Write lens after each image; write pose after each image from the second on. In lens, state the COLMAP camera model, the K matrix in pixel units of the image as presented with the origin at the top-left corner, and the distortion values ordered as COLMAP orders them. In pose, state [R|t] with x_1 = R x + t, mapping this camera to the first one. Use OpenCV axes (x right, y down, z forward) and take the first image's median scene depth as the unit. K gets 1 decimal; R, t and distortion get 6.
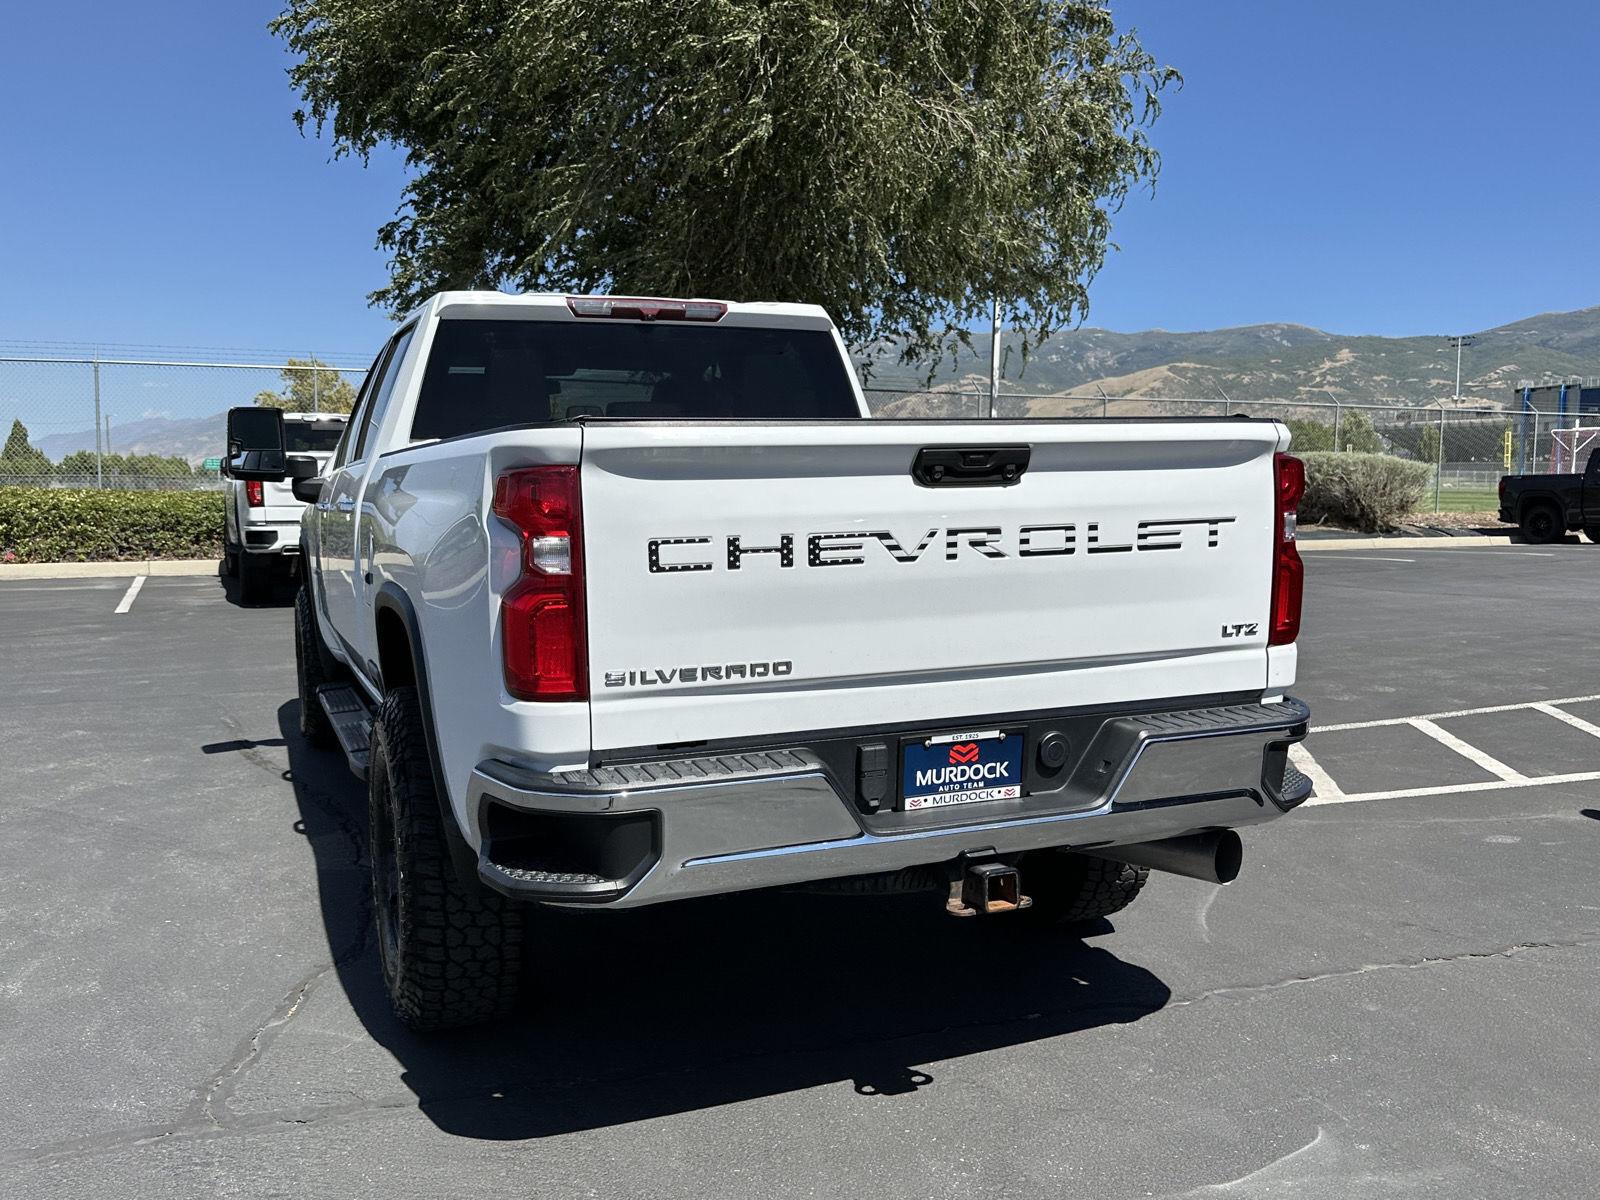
lens RADIAL K [[1376.7, 0, 809.8], [0, 1376.7, 592.8], [0, 0, 1]] dist [0.190837, -0.419017]
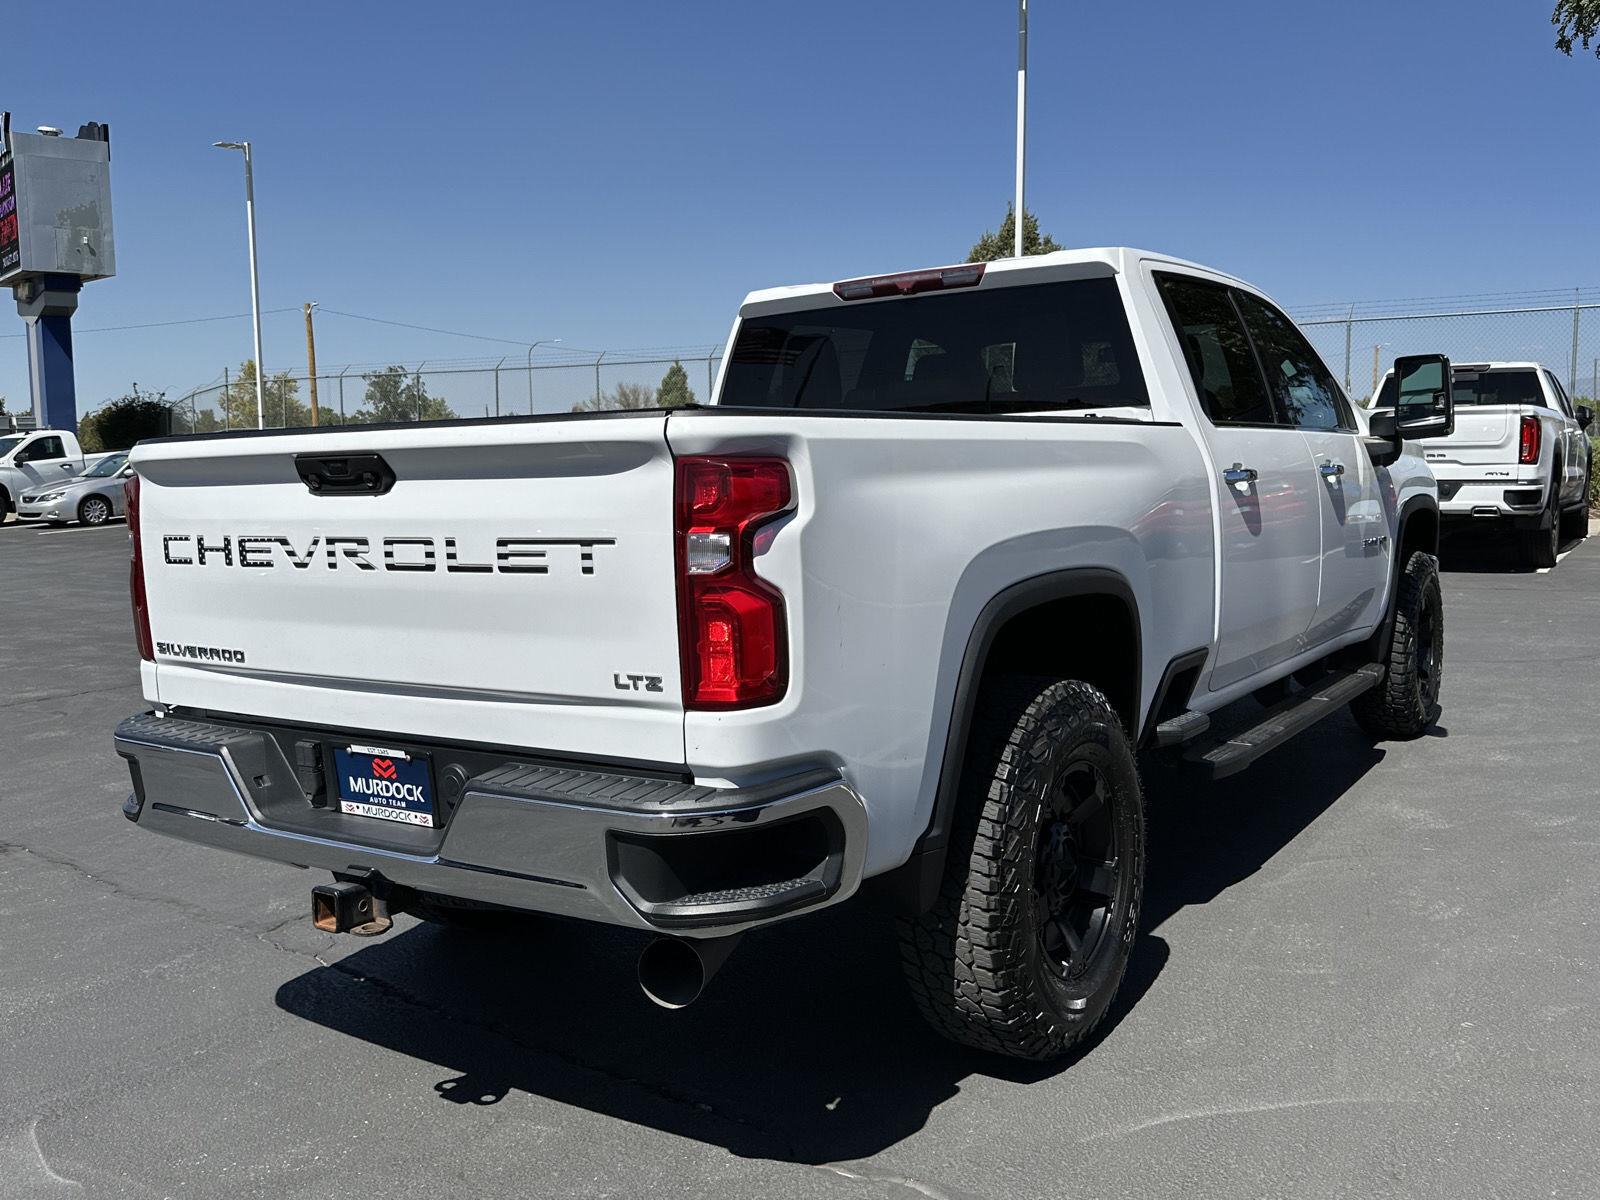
lens RADIAL K [[1375.1, 0, 801.9], [0, 1375.1, 578.8], [0, 0, 1]] dist [0.212905, -0.525148]
pose [[0.546994, 0.071097, -0.834112, 1.099938], [-0.047997, 0.997412, 0.053541, -0.084825], [0.835759, 0.010748, 0.548991, 0.716277]]
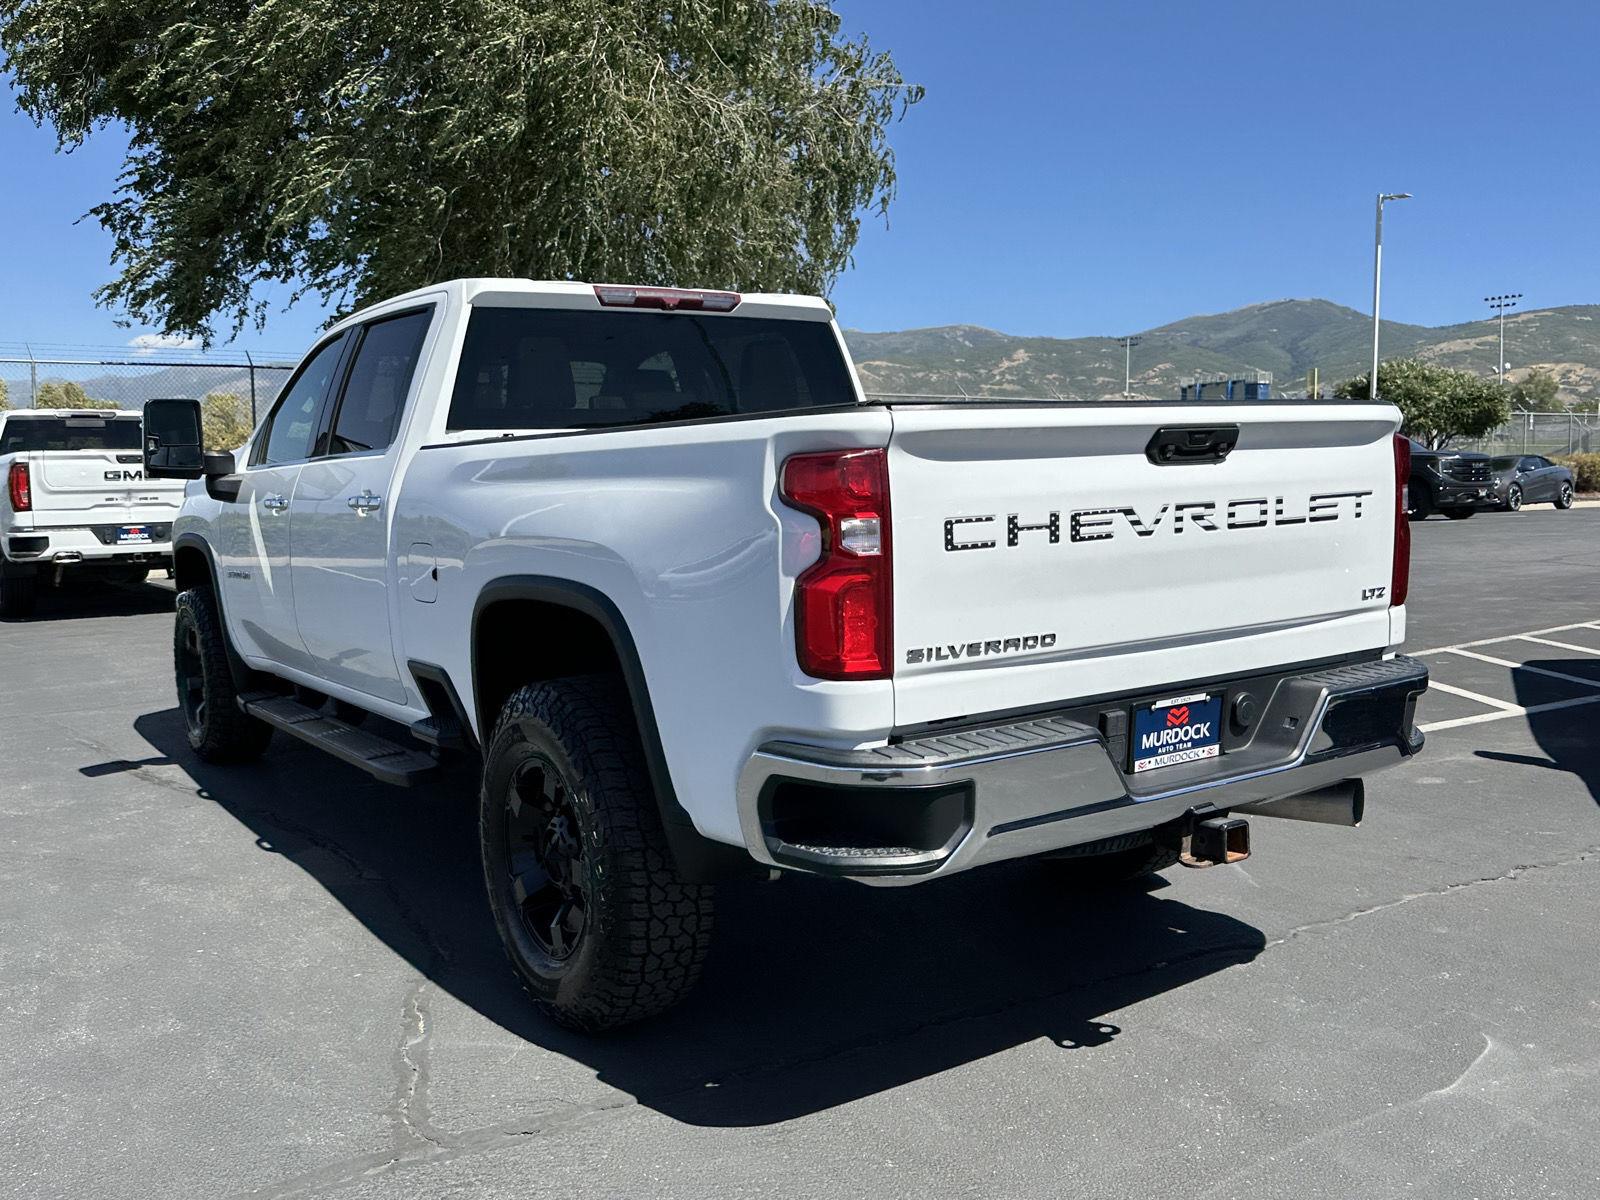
lens RADIAL K [[1377.5, 0, 807.2], [0, 1377.5, 578.5], [0, 0, 1]] dist [0.199980, -0.453734]
pose [[0.978517, -0.029609, 0.204028, -0.388092], [0.031077, 0.999509, -0.003992, 0.006051], [-0.203810, 0.010247, 0.978957, 0.009643]]
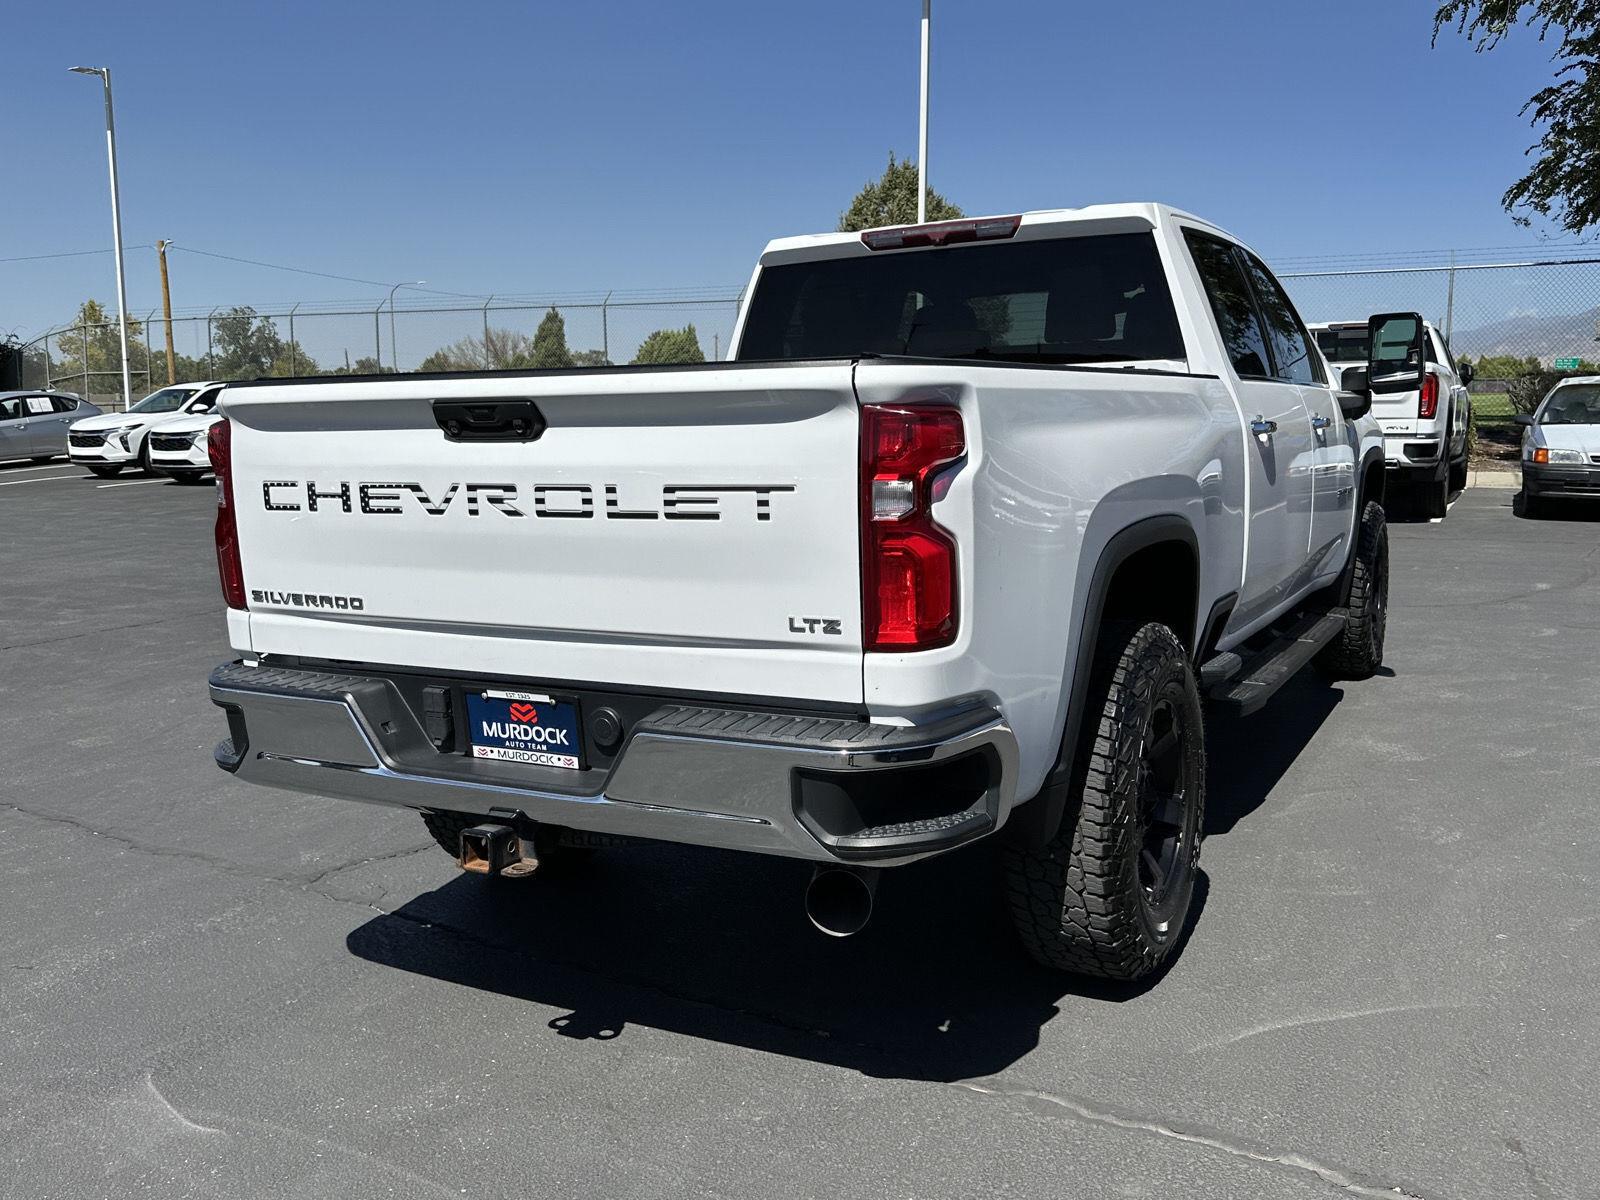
lens RADIAL K [[1376.7, 0, 809.8], [0, 1376.7, 592.8], [0, 0, 1]] dist [0.190837, -0.419017]
pose [[0.625915, 0.104983, -0.772793, 1.010882], [-0.052018, 0.994312, 0.092945, -0.072544], [0.778155, -0.017976, 0.627816, 0.548571]]
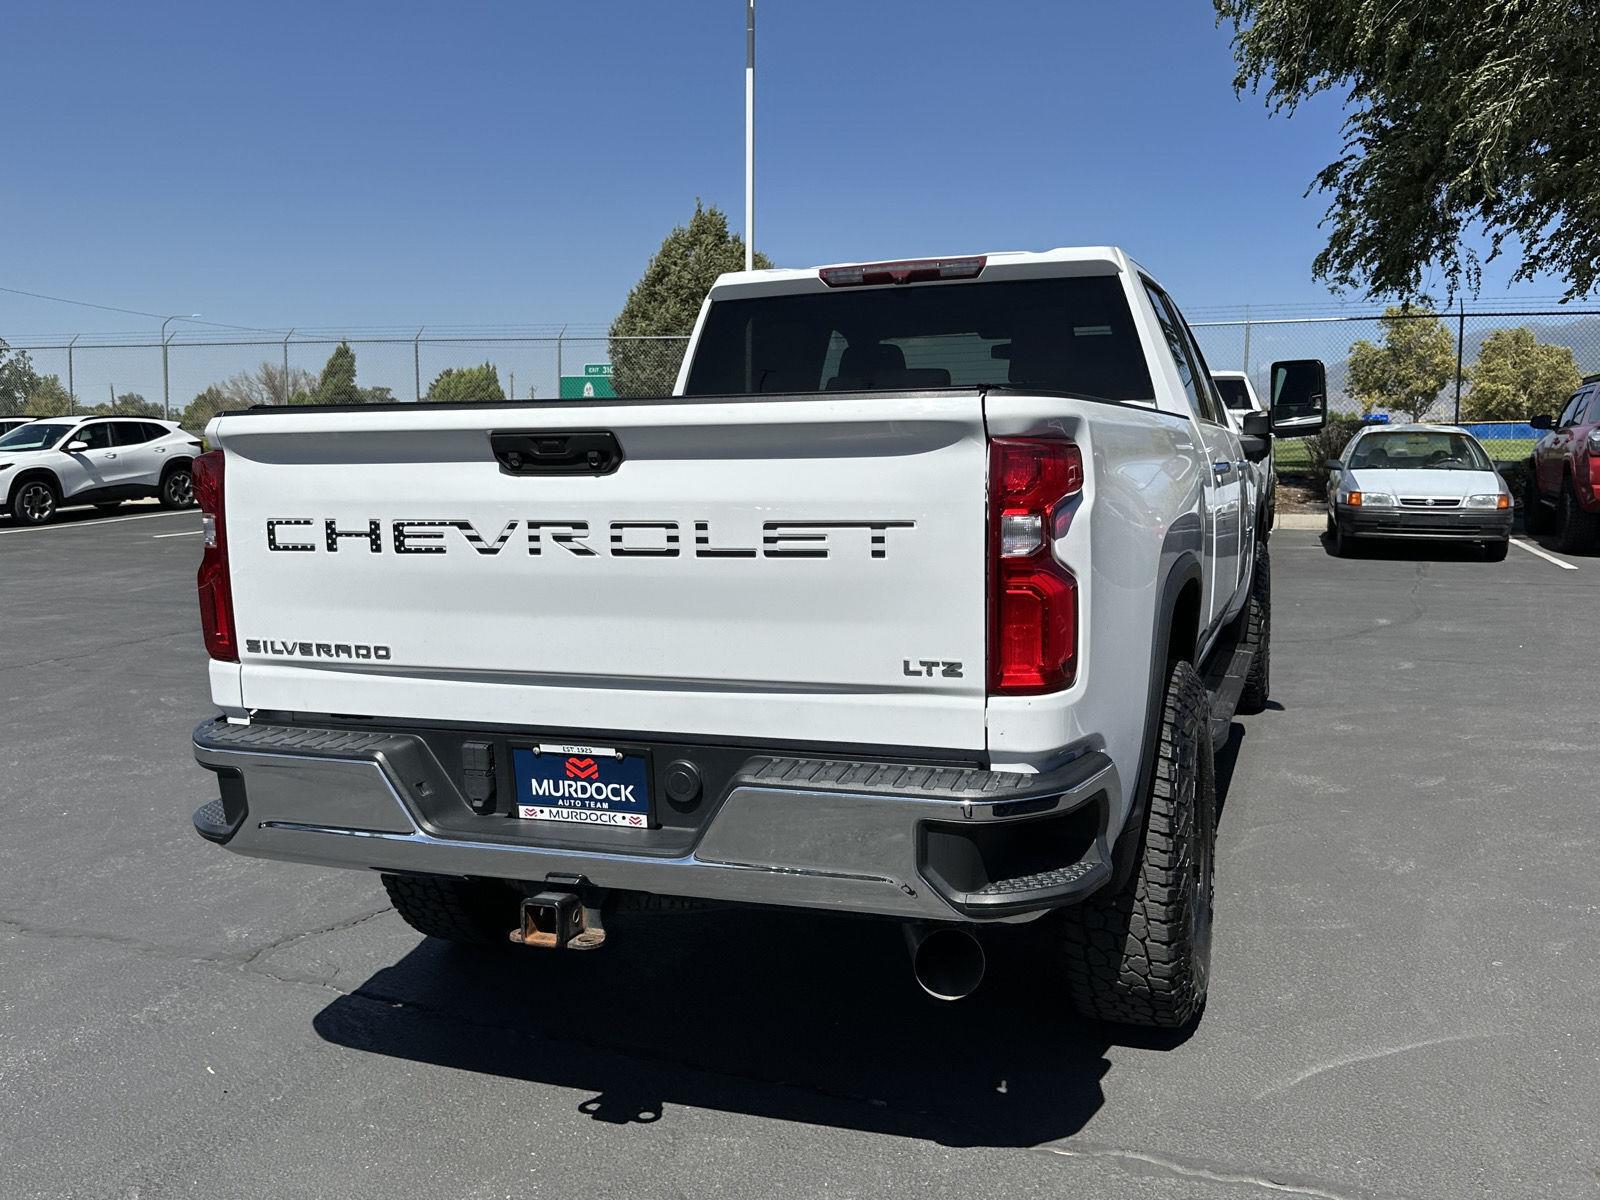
lens RADIAL K [[1377.5, 0, 807.2], [0, 1377.5, 578.5], [0, 0, 1]] dist [0.199980, -0.453734]
pose [[0.731432, 0.069718, -0.678342, 0.843925], [-0.053211, 0.997562, 0.045150, -0.058224], [0.679836, 0.003071, 0.733358, 0.438308]]
